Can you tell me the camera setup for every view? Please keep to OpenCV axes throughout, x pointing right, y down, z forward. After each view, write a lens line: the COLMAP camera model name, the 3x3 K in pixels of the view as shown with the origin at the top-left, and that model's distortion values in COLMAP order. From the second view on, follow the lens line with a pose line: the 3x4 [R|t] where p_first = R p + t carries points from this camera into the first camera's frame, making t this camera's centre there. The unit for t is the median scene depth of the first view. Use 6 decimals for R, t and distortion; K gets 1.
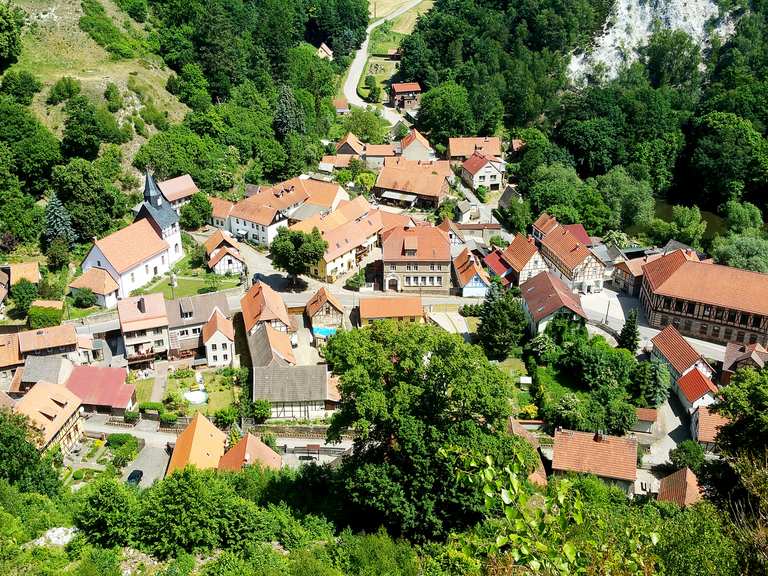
lens RADIAL K [[784.7, 0, 381.4], [0, 784.7, 291.0], [0, 0, 1]] dist [0.078737, -0.015990]
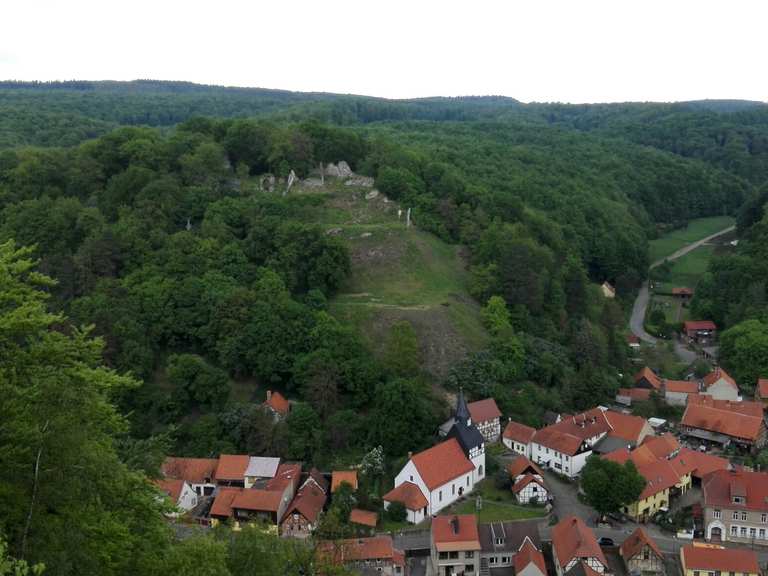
lens RADIAL K [[784.7, 0, 381.4], [0, 784.7, 291.0], [0, 0, 1]] dist [0.078737, -0.015990]
pose [[0.967050, 0.032662, -0.252481, -0.131671], [-0.103373, 0.956678, -0.272178, 0.014000], [0.232654, 0.289310, 0.928532, -0.029786]]
